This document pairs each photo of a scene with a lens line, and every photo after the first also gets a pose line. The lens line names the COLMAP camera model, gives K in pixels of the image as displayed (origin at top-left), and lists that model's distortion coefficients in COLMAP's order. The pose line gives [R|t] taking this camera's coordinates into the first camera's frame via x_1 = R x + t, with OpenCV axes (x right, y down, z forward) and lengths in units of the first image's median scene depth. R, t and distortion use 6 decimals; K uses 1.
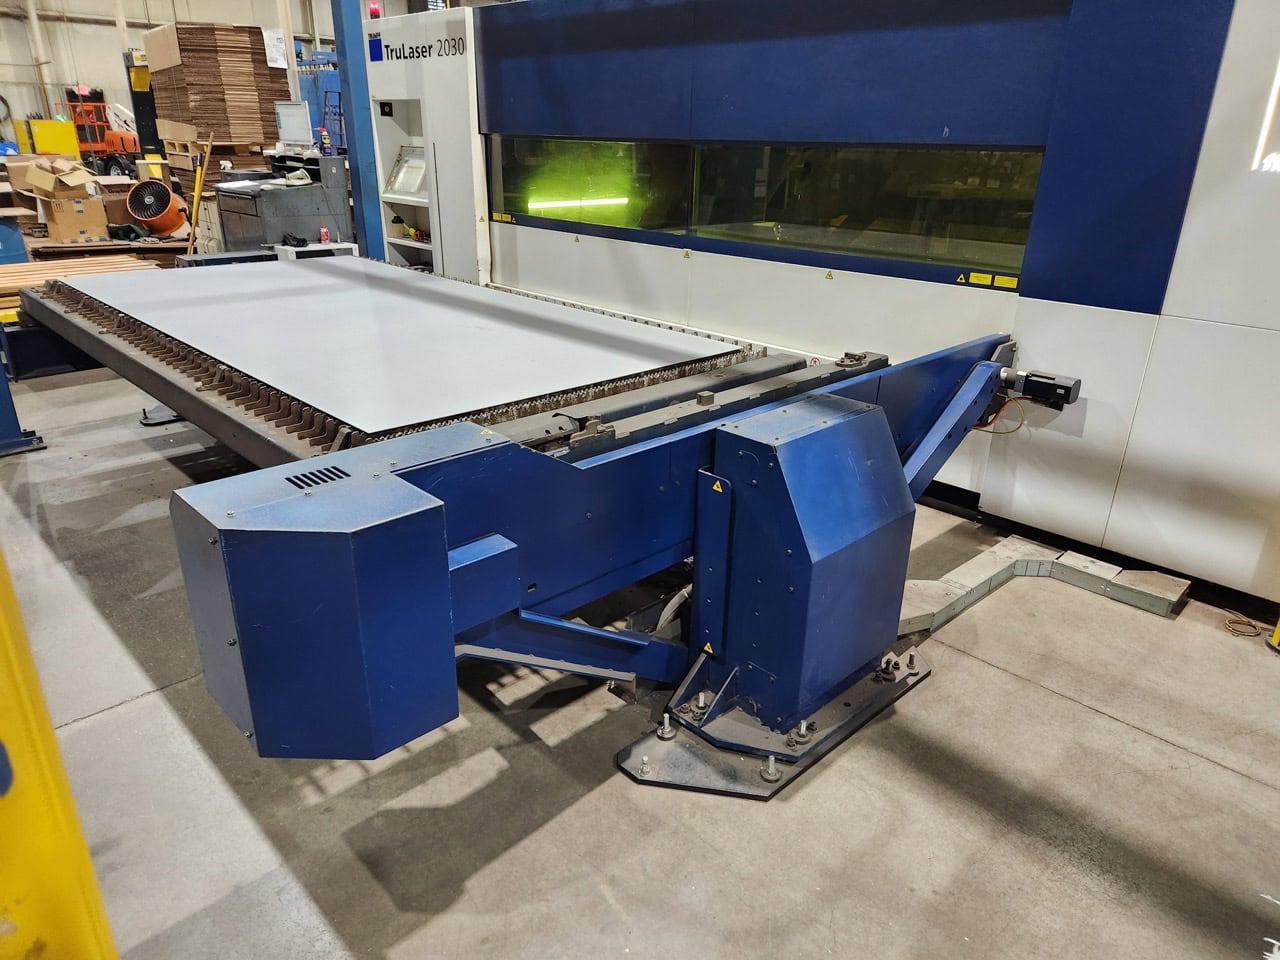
lens RADIAL K [[864.6, 0, 631.0], [0, 864.6, 487.3], [0, 0, 1]] dist [0.070632, -0.060855]
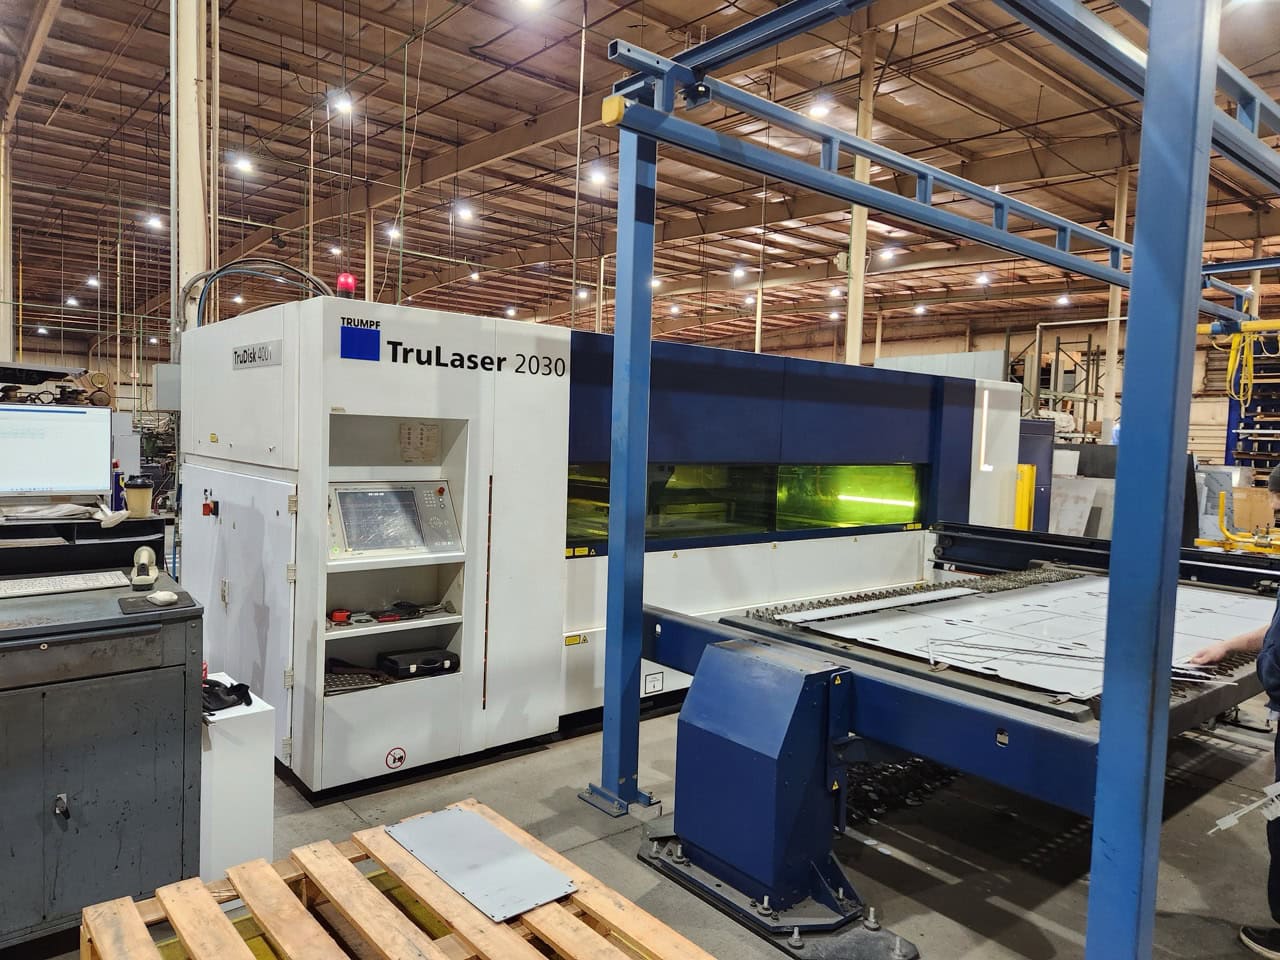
lens RADIAL K [[864.6, 0, 643.1], [0, 864.6, 453.3], [0, 0, 1]] dist [0.070632, -0.060855]
pose [[0.058230, -0.034683, 0.997701, -0.987715], [0.347818, 0.937481, 0.012290, -0.396645], [-0.935752, 0.346303, 0.066653, 0.873898]]
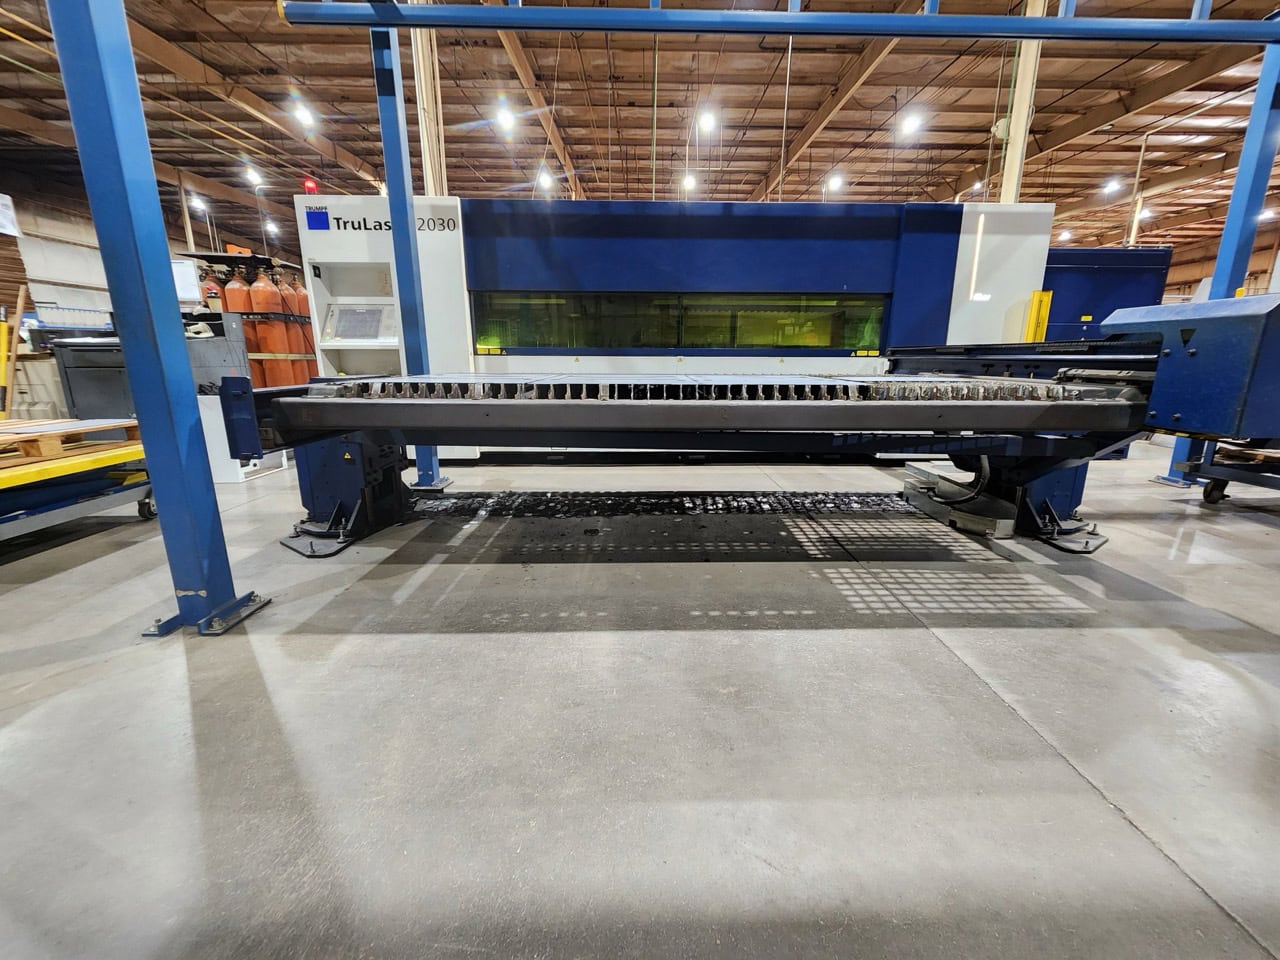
lens RADIAL K [[528.1, 0, 658.6], [0, 528.1, 479.3], [0, 0, 1]] dist [0.005522, -0.002403]
pose [[0.673870, -0.179629, 0.716682, -0.600147], [0.285836, 0.957849, -0.028686, -0.028487], [-0.681320, 0.224184, 0.696810, 0.317521]]
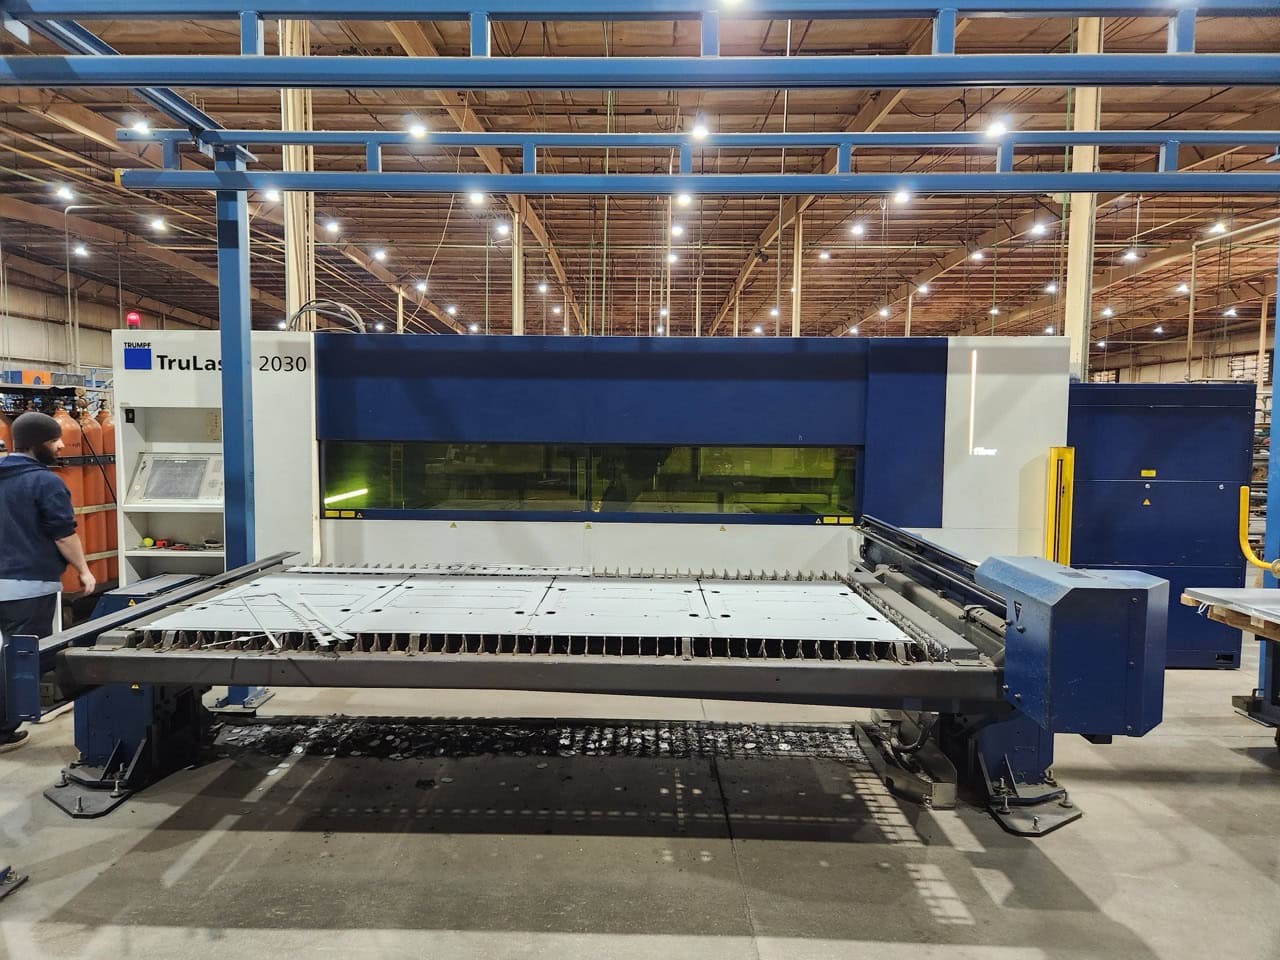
lens RADIAL K [[864.6, 0, 622.1], [0, 864.6, 469.3], [0, 0, 1]] dist [0.070632, -0.060855]
pose [[0.708898, -0.049746, 0.703555, -0.644767], [0.268872, 0.941246, -0.204362, -0.064252], [-0.652052, 0.334038, 0.680622, 0.076123]]
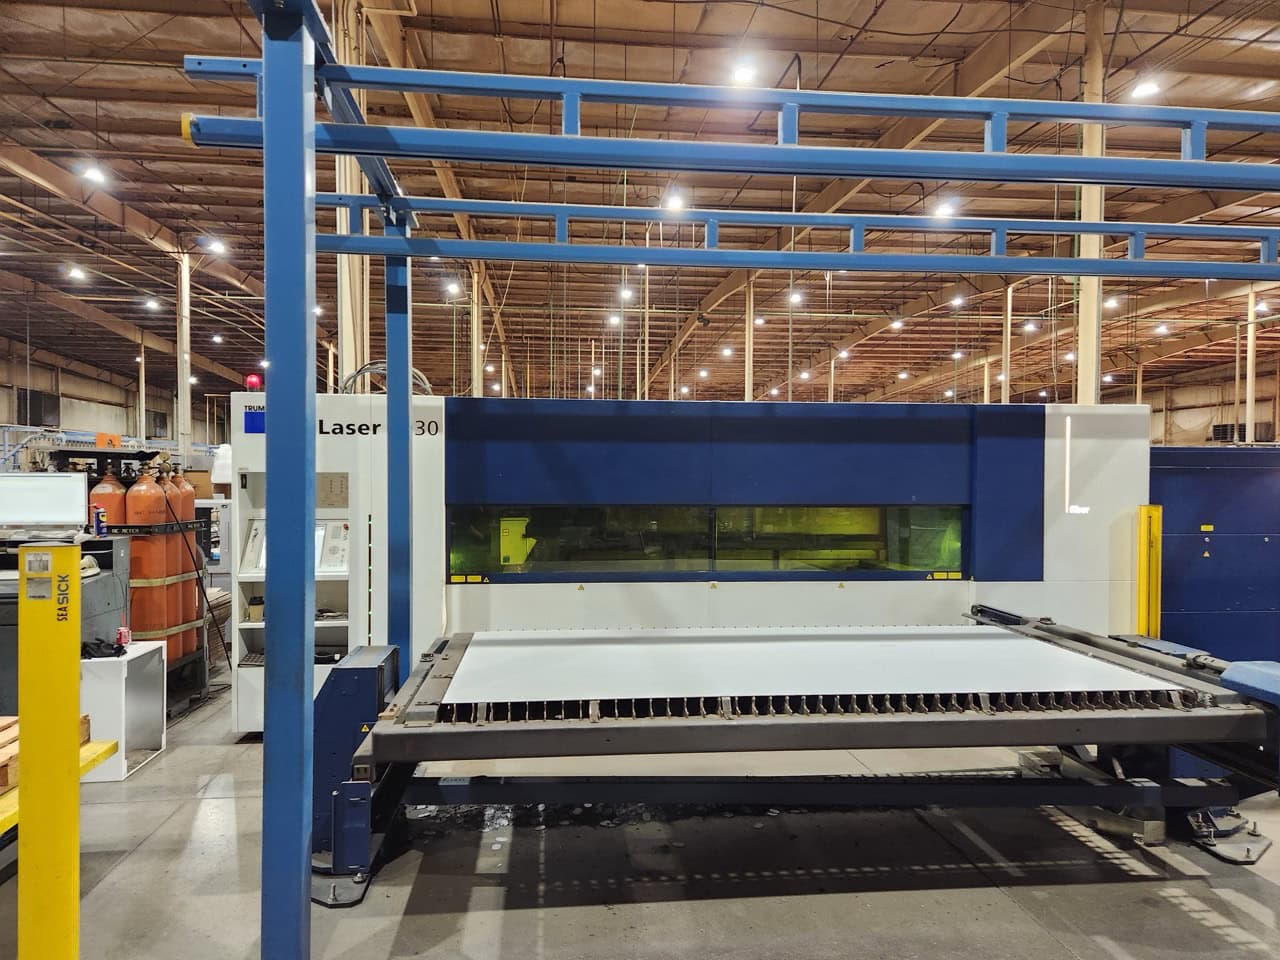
lens RADIAL K [[864.6, 0, 642.9], [0, 864.6, 479.5], [0, 0, 1]] dist [0.070632, -0.060855]
pose [[0.607108, -0.014902, 0.794480, -0.838610], [0.305408, 0.927403, -0.215985, -0.142133], [-0.733584, 0.373767, 0.567585, 0.246581]]
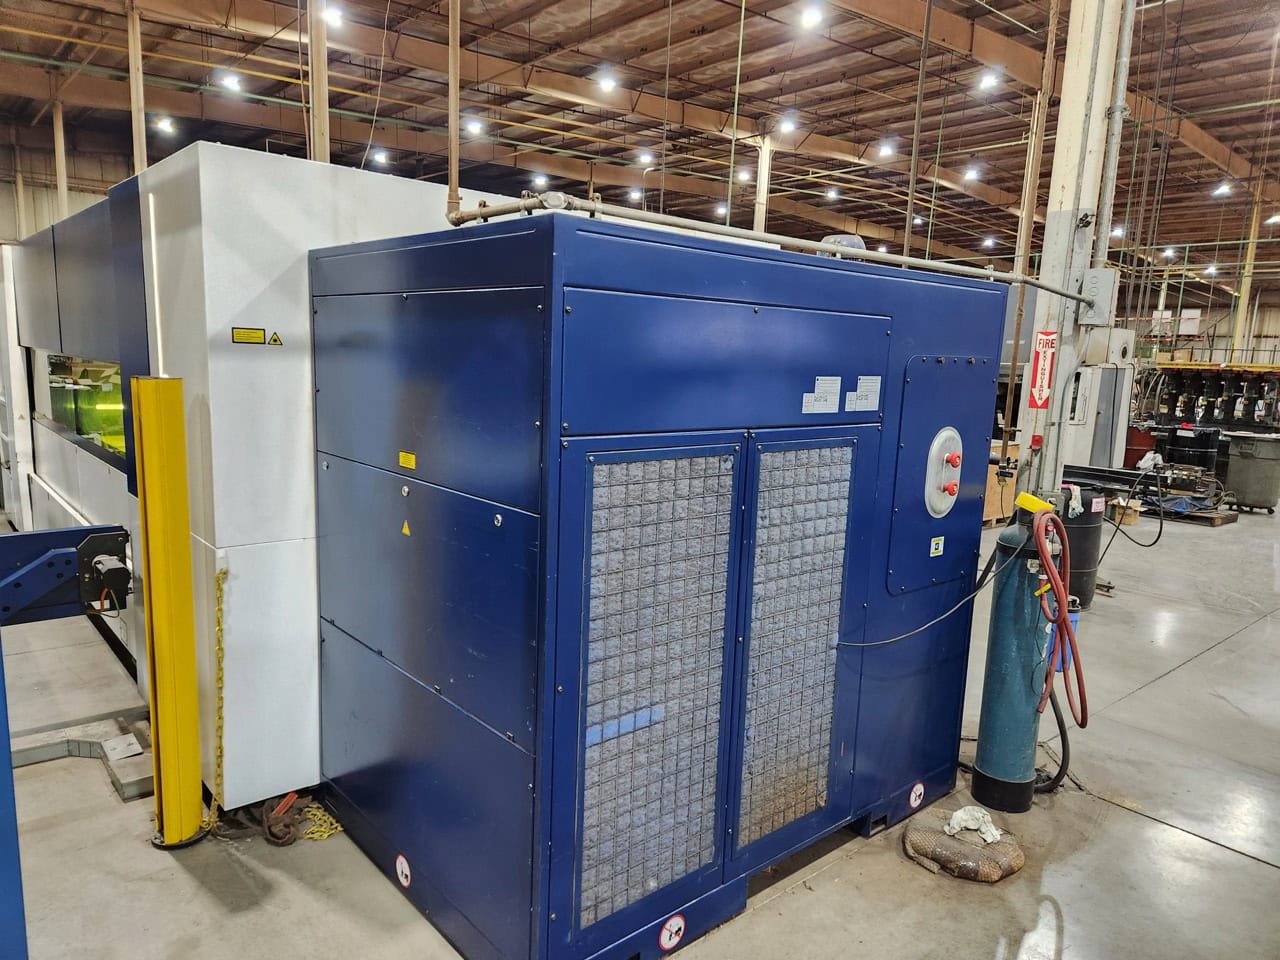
lens RADIAL K [[864.6, 0, 633.3], [0, 864.6, 486.3], [0, 0, 1]] dist [0.070632, -0.060855]
pose [[0.998036, 0.029787, -0.055113, 0.686558], [-0.041758, 0.972108, -0.230786, 0.001075], [0.046701, 0.232634, 0.971442, -0.023570]]
